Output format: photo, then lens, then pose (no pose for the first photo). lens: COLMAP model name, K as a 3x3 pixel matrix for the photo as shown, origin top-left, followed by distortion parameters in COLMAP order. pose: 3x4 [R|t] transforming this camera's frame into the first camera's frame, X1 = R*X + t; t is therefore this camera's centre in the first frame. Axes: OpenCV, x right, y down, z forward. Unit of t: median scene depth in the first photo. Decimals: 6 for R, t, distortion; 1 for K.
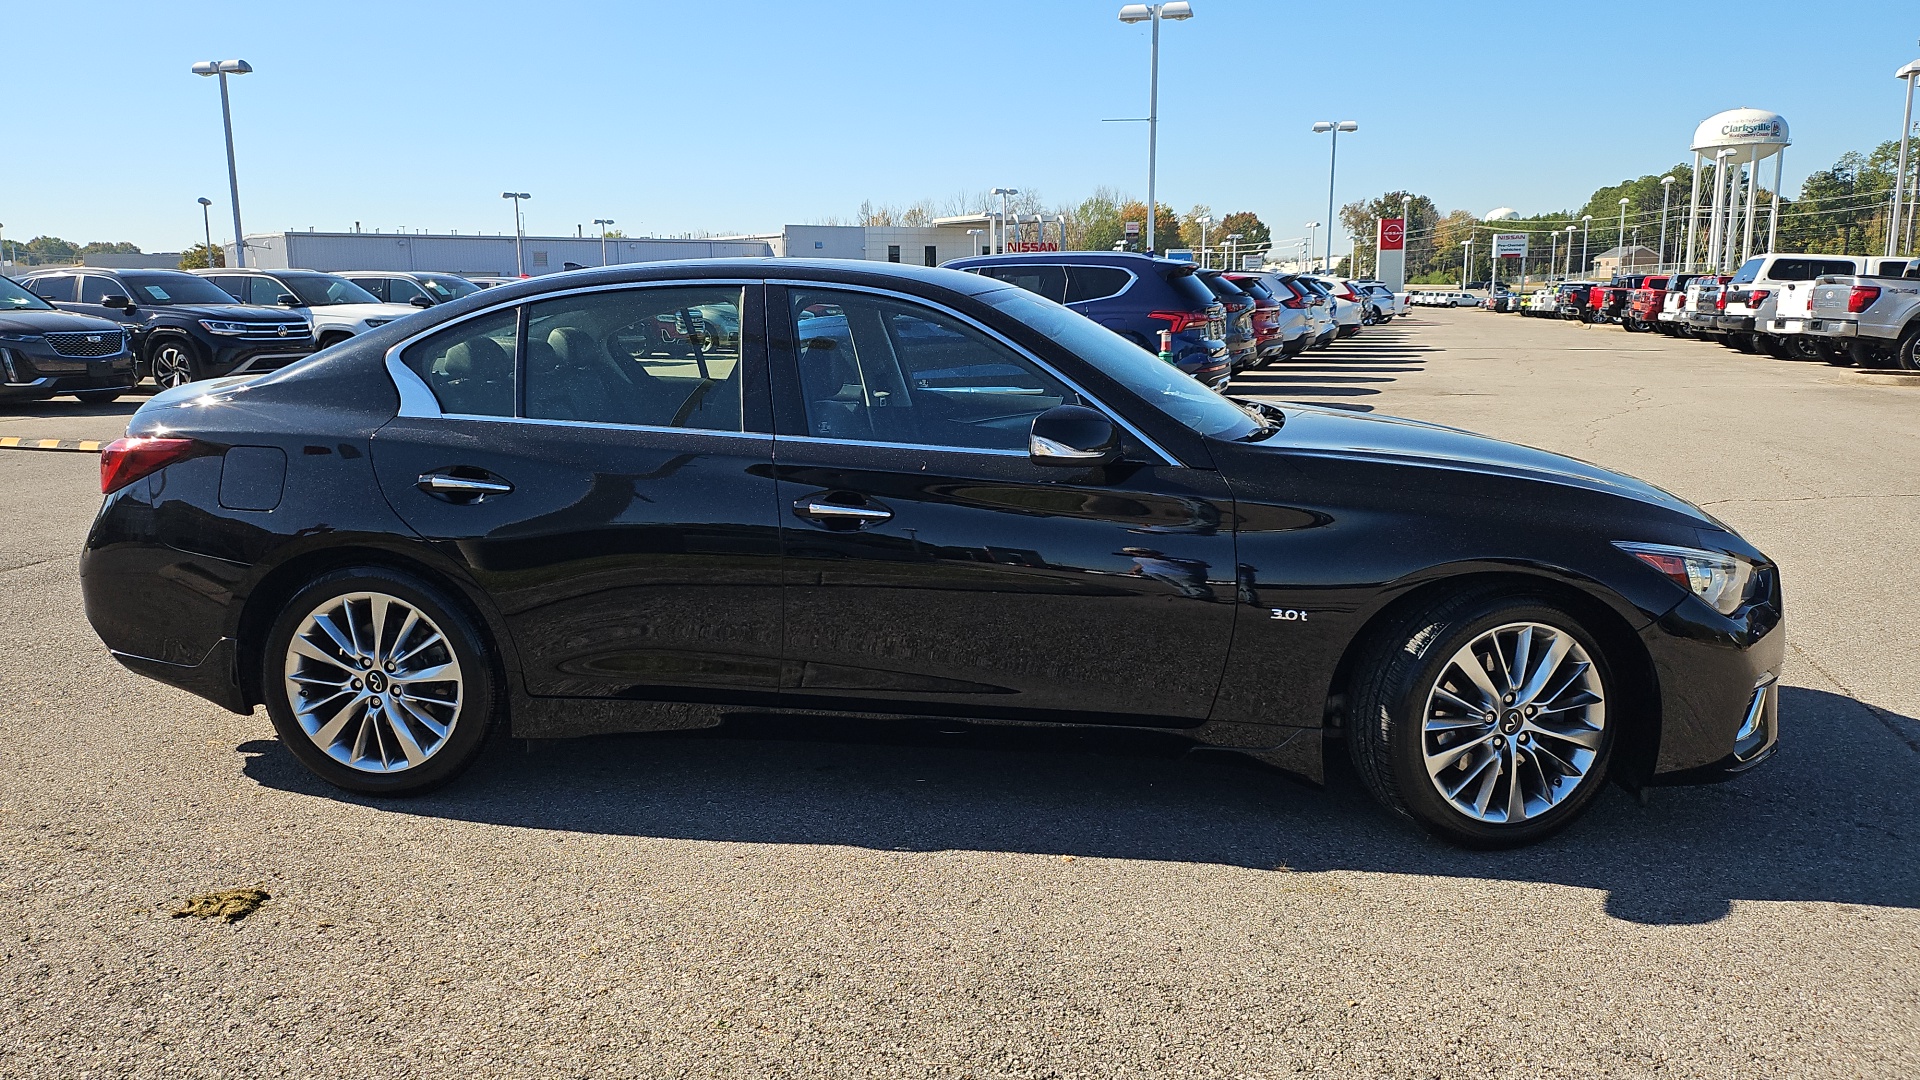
lens RADIAL K [[1343.2, 0, 971.0], [0, 1343.2, 541.2], [0, 0, 1]] dist [0.055020, -0.059098]
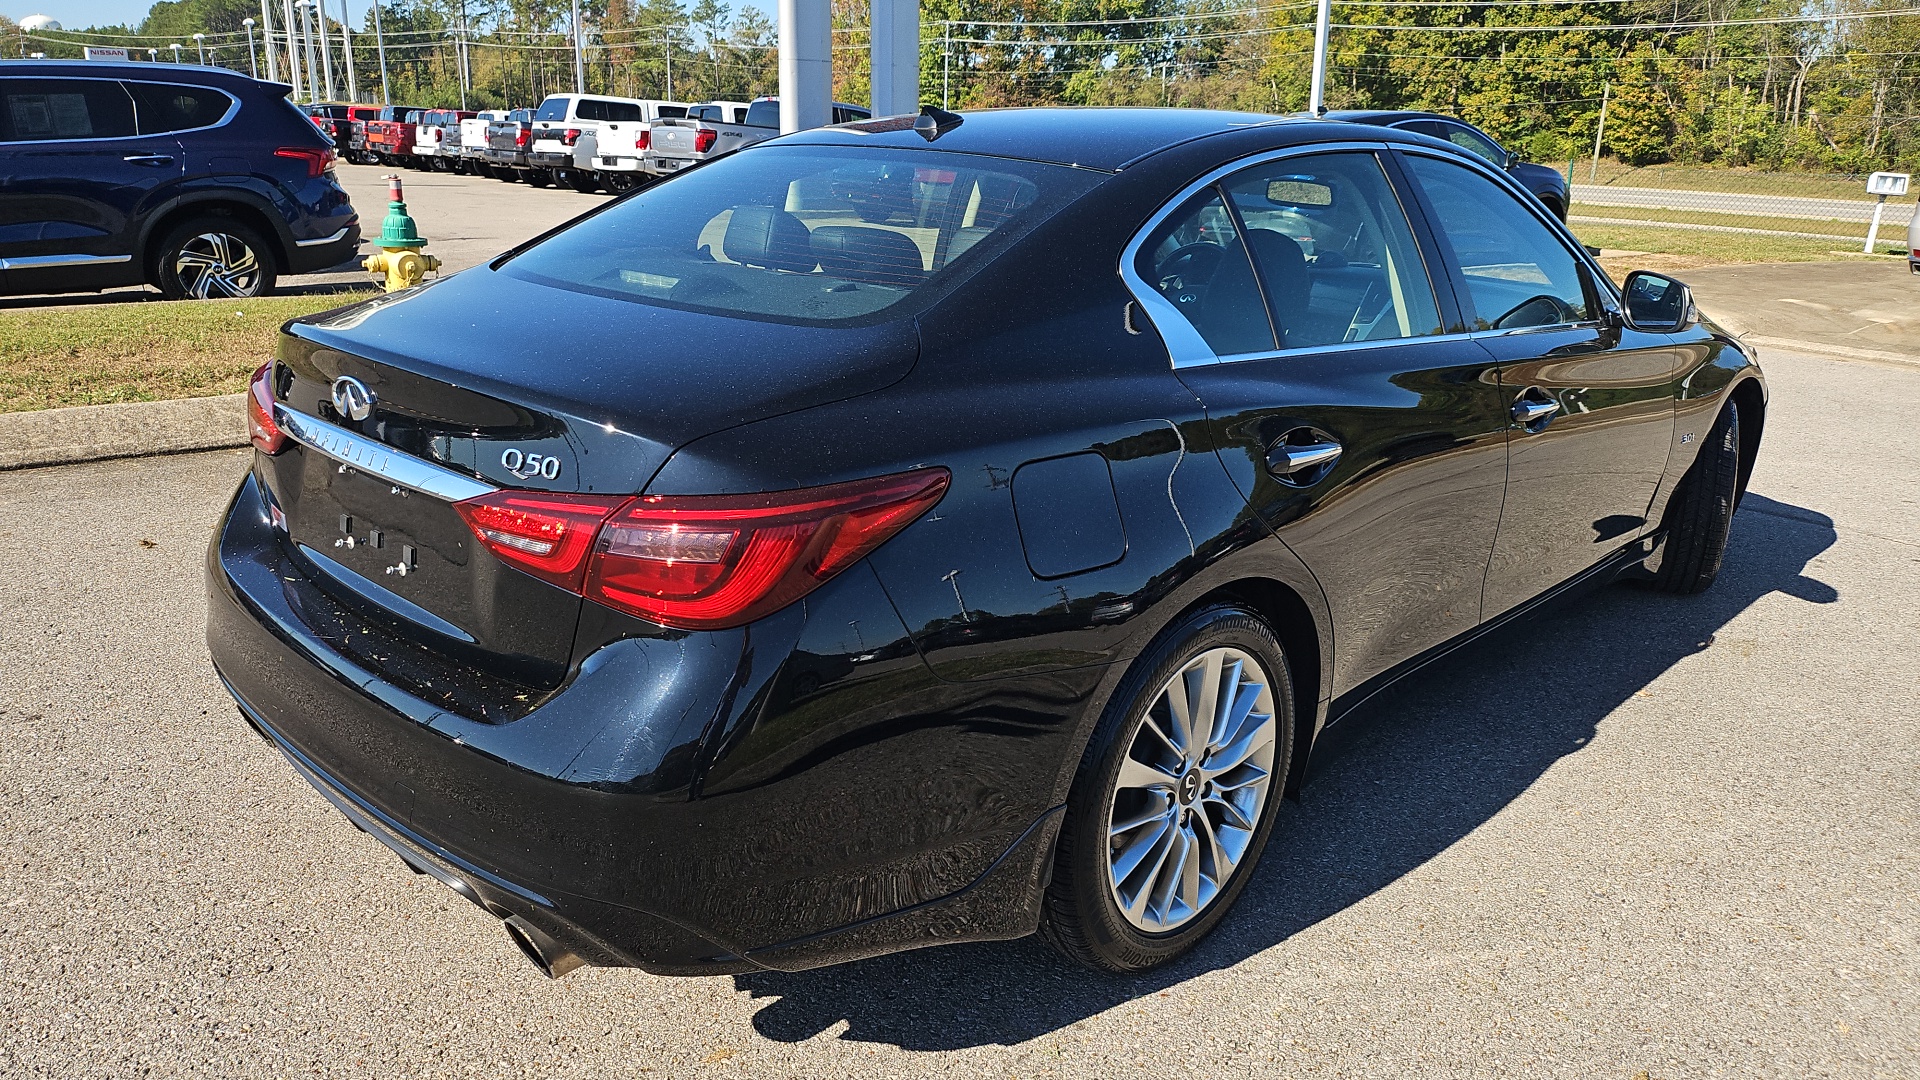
lens RADIAL K [[1343.2, 0, 953.4], [0, 1343.2, 526.5], [0, 0, 1]] dist [0.055020, -0.059098]
pose [[0.583507, -0.212030, 0.783941, -0.152571], [0.124575, 0.977260, 0.171592, -0.021785], [-0.802497, -0.002465, 0.596651, 0.110837]]
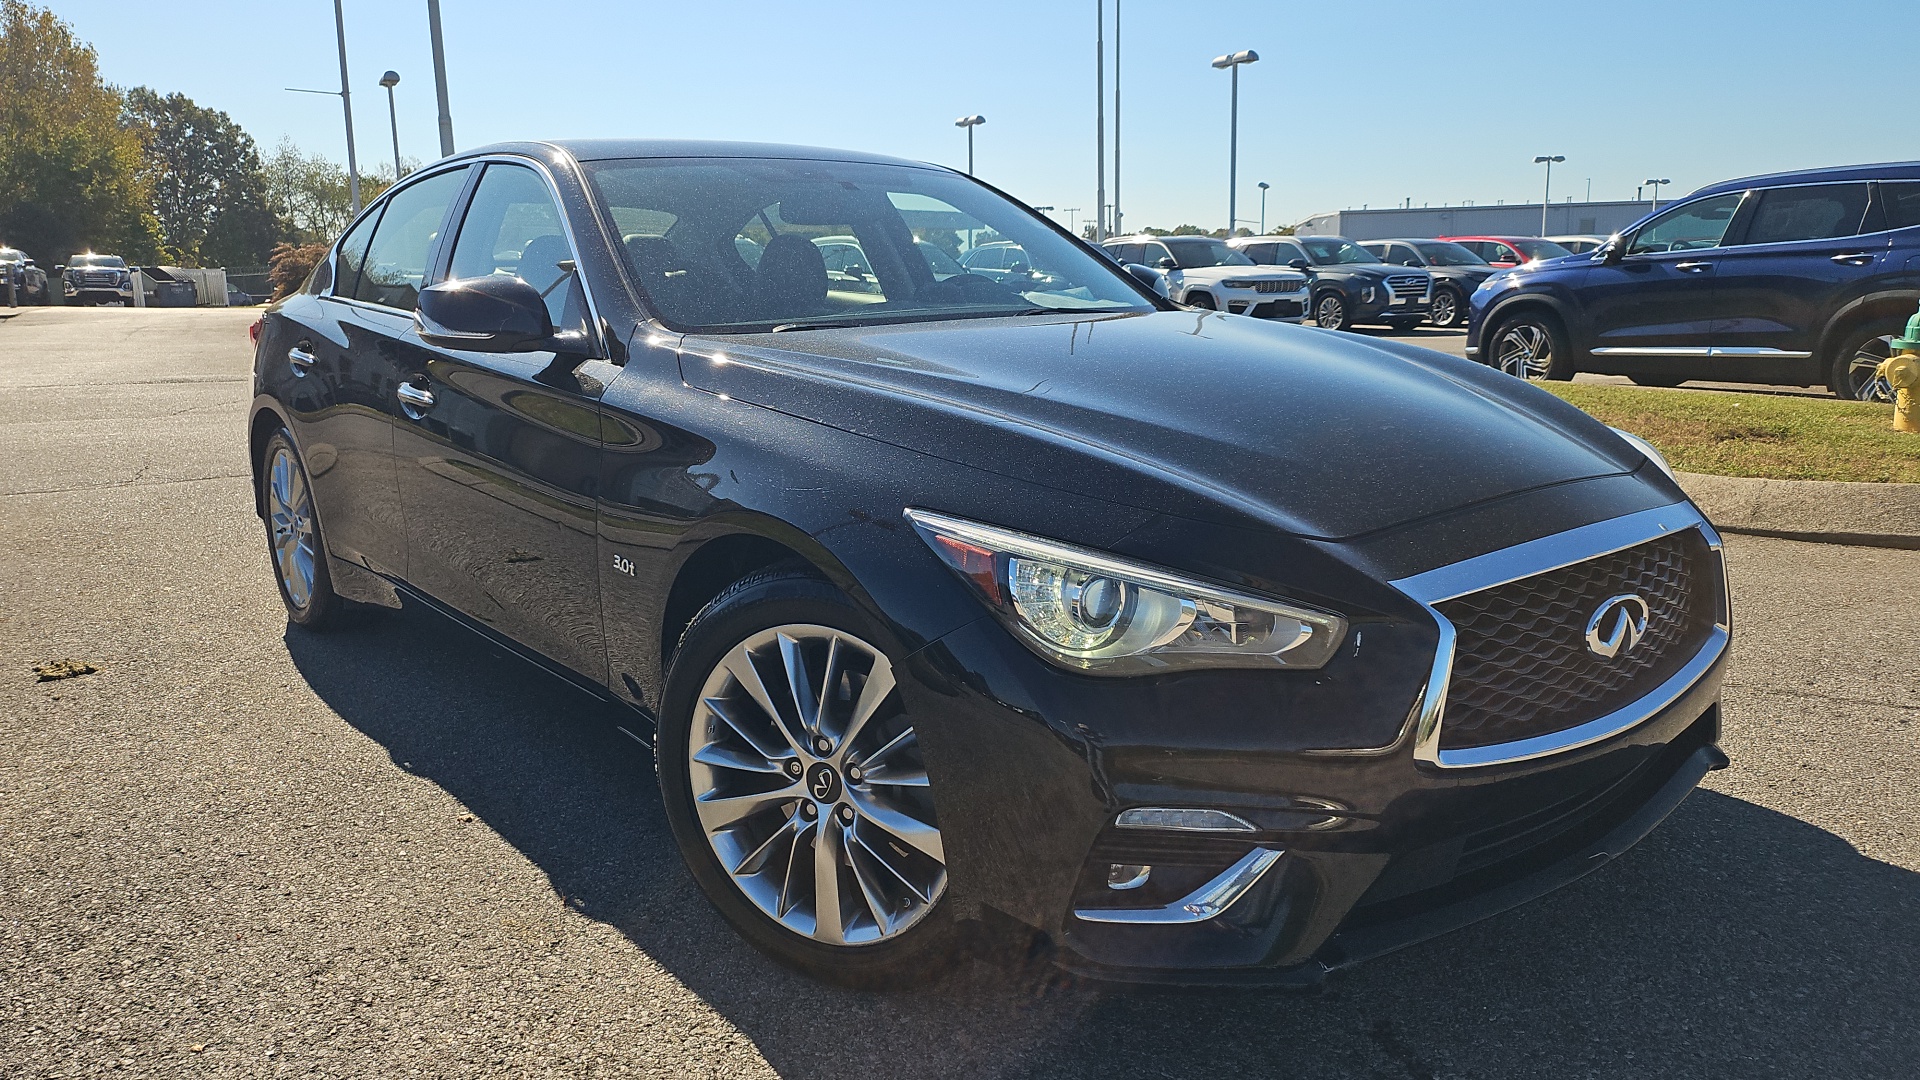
lens RADIAL K [[1343.2, 0, 964.8], [0, 1343.2, 533.2], [0, 0, 1]] dist [0.055020, -0.059098]
pose [[0.721442, 0.121301, -0.681768, 0.116399], [-0.113860, 0.991917, 0.055997, -0.003201], [0.683050, 0.037227, 0.729422, 0.081136]]
